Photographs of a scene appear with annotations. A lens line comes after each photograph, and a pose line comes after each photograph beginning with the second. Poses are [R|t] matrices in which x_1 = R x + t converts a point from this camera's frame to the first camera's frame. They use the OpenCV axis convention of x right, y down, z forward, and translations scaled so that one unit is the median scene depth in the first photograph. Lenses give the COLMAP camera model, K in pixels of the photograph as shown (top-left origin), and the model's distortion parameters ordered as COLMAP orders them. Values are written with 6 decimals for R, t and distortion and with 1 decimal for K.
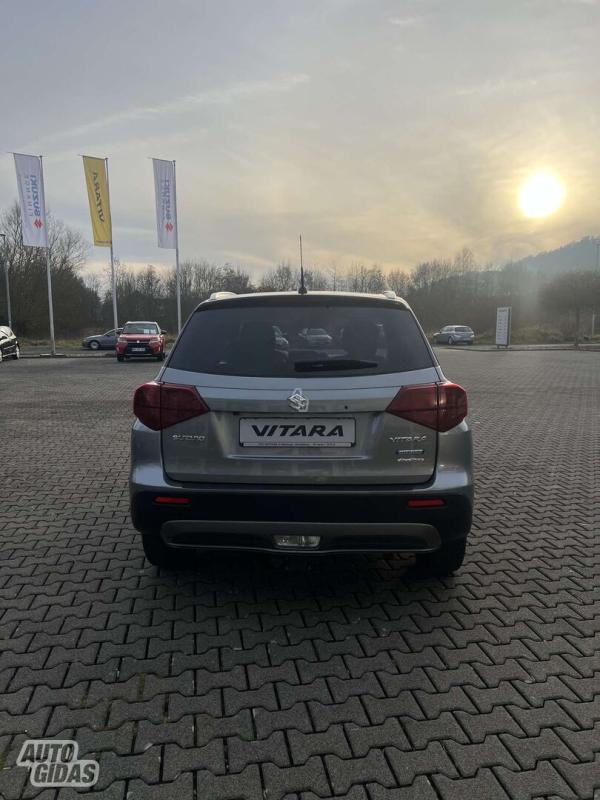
lens RADIAL K [[597.8, 0, 300.0], [0, 597.8, 400.0], [0, 0, 1]] dist [0.043366, -0.057449]
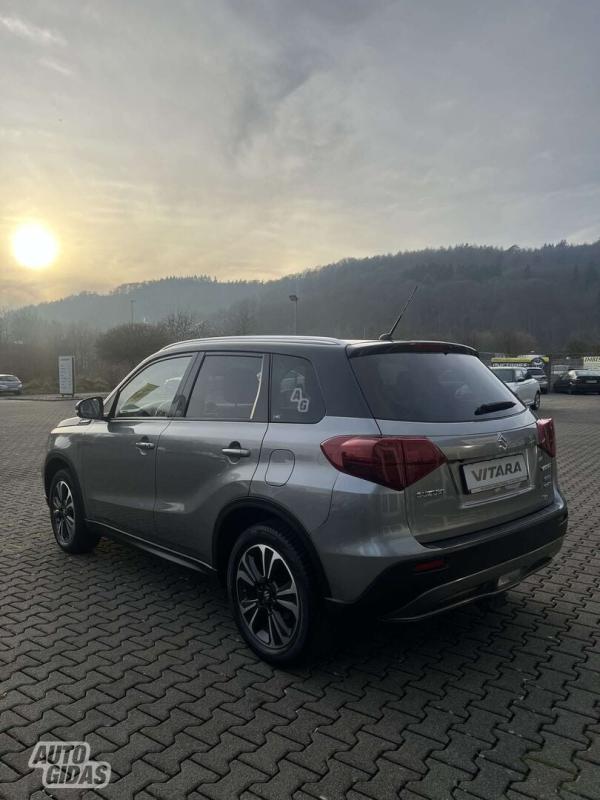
lens RADIAL K [[597.9, 0, 297.2], [0, 597.9, 411.0], [0, 0, 1]] dist [0.041244, -0.052922]
pose [[0.716308, -0.045575, 0.696295, -0.882696], [0.089283, 0.995649, -0.026680, -0.050562], [-0.692049, 0.081279, 0.717260, 0.437463]]
